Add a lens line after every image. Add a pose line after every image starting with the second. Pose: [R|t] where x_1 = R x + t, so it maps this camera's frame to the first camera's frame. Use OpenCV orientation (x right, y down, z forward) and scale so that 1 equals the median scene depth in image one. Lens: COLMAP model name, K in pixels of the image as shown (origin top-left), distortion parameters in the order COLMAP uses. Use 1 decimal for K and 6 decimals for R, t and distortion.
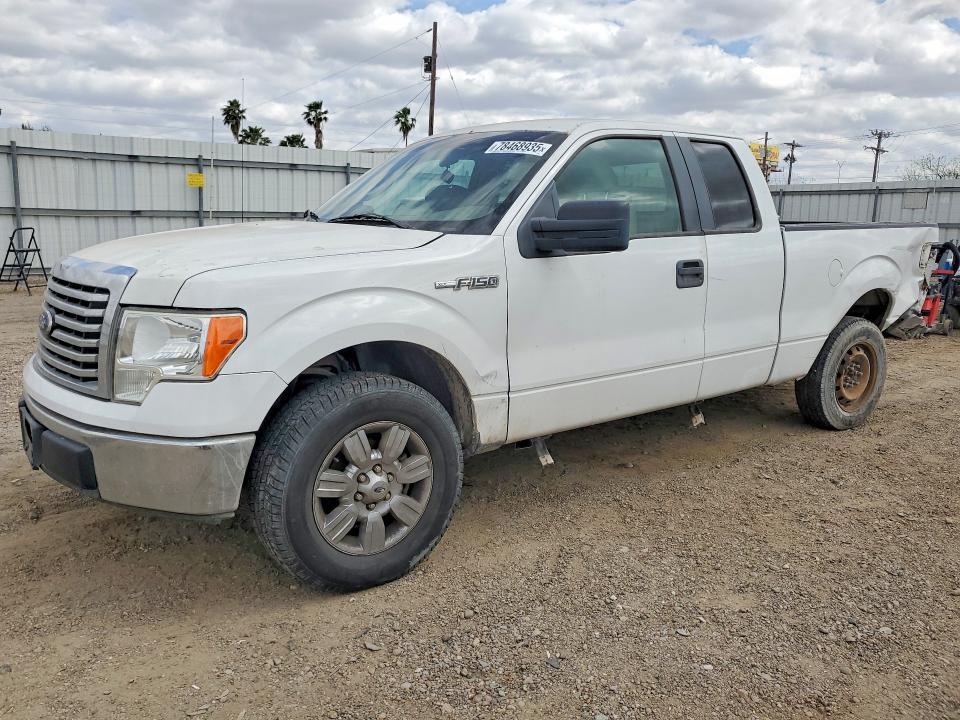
lens RADIAL K [[792.1, 0, 480.4], [0, 792.1, 356.1], [0, 0, 1]] dist [0.049377, -0.001468]
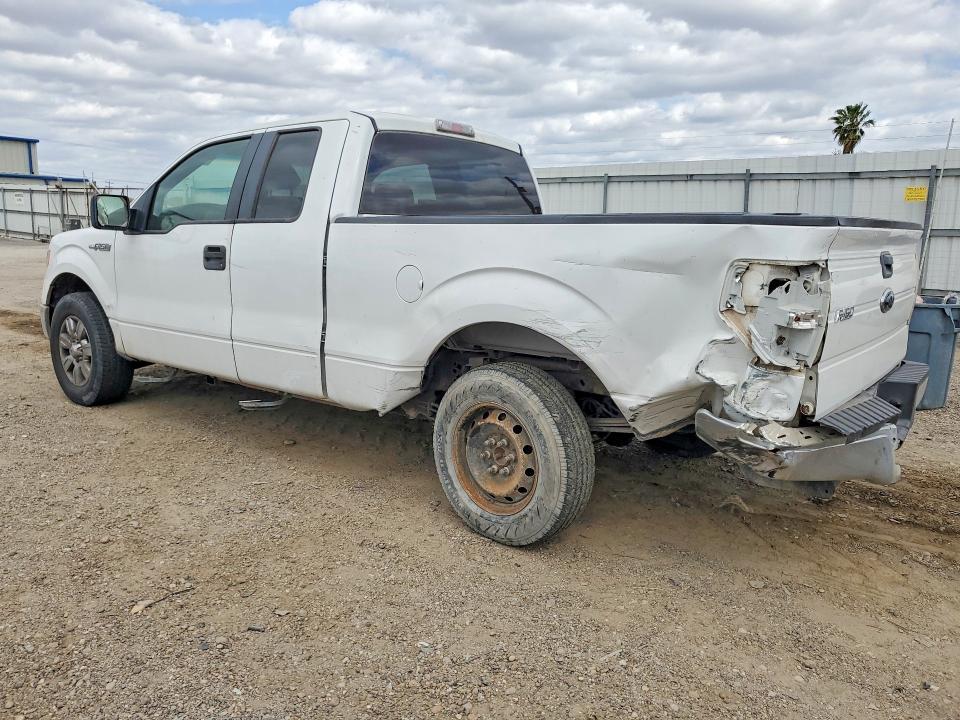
lens RADIAL K [[779.0, 0, 475.8], [0, 779.0, 362.7], [0, 0, 1]] dist [0.002238, 0.005178]
pose [[0.214367, 0.165009, -0.962714, 1.115759], [-0.187237, 0.974290, 0.125301, -0.130994], [0.958639, 0.153396, 0.239752, 0.879404]]
